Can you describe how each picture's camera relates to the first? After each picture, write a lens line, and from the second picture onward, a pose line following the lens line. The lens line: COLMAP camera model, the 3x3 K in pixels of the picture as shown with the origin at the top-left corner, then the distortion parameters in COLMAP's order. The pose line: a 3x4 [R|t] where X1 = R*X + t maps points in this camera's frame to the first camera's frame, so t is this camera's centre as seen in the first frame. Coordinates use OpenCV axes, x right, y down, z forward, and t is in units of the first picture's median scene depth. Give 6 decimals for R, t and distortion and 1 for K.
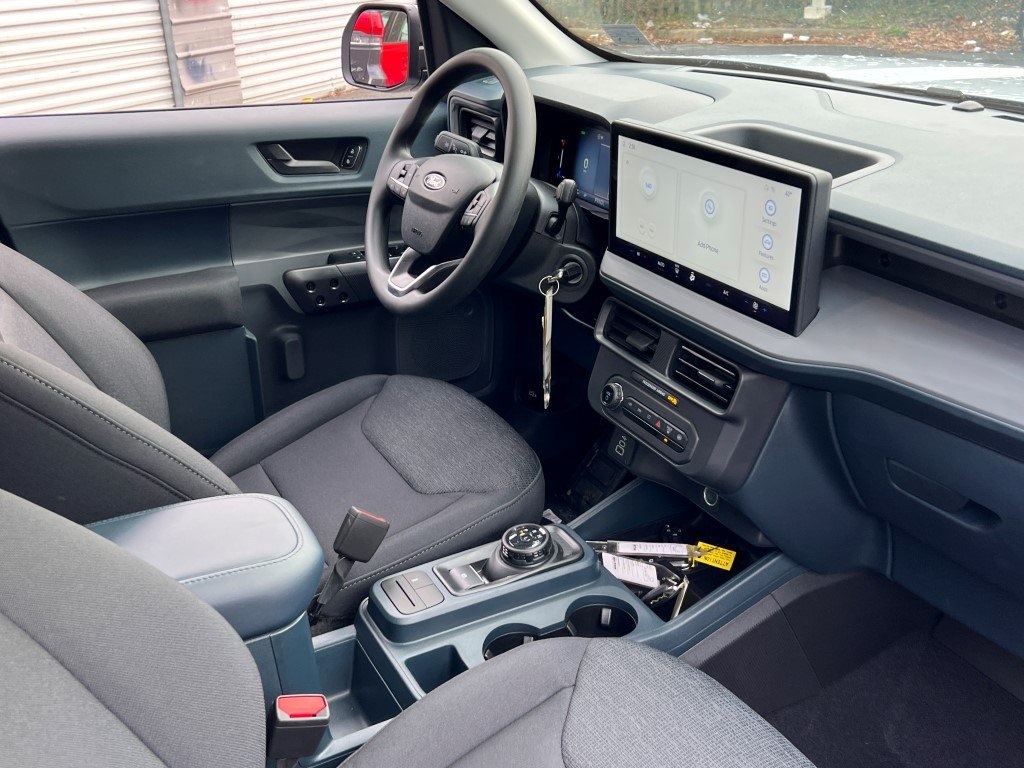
lens RADIAL K [[1003.9, 0, 512.0], [0, 1003.9, 384.0], [0, 0, 1]] dist [0.093183, 0.004054]
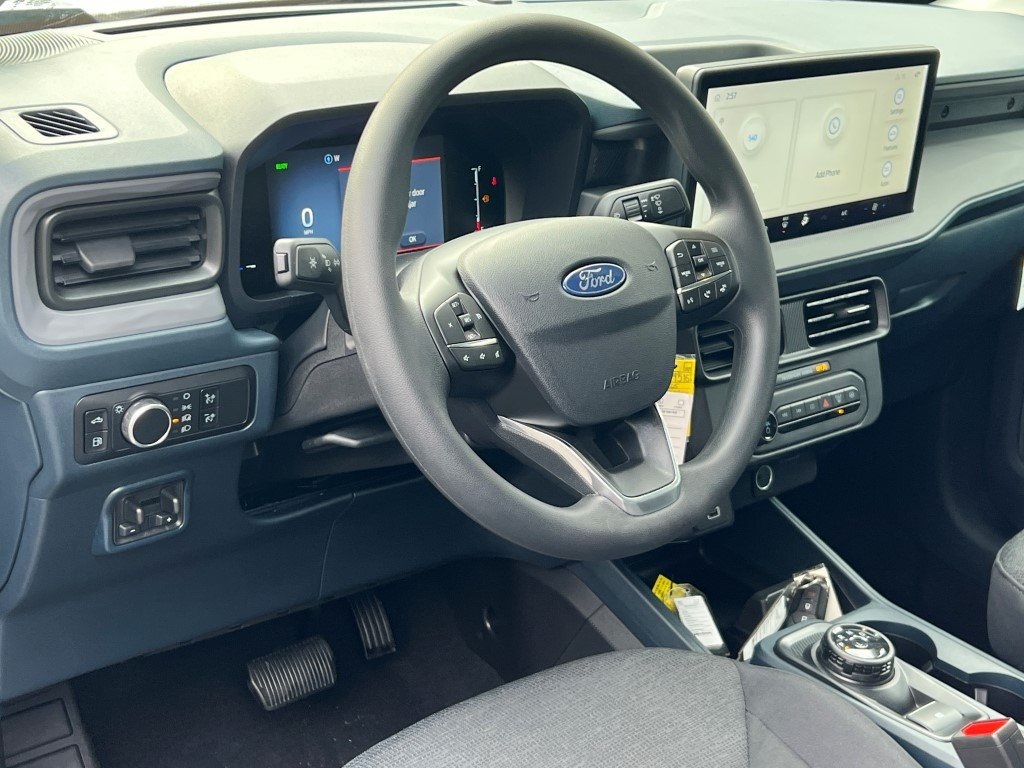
lens RADIAL K [[1472.7, 0, 512.0], [0, 1472.7, 384.0], [0, 0, 1]] dist [-0.028614, -0.061781]
pose [[-0.173801, -0.387514, 0.905332, -0.898408], [0.358171, 0.831488, 0.424666, -0.581712], [-0.917337, 0.398071, -0.005717, 1.275880]]
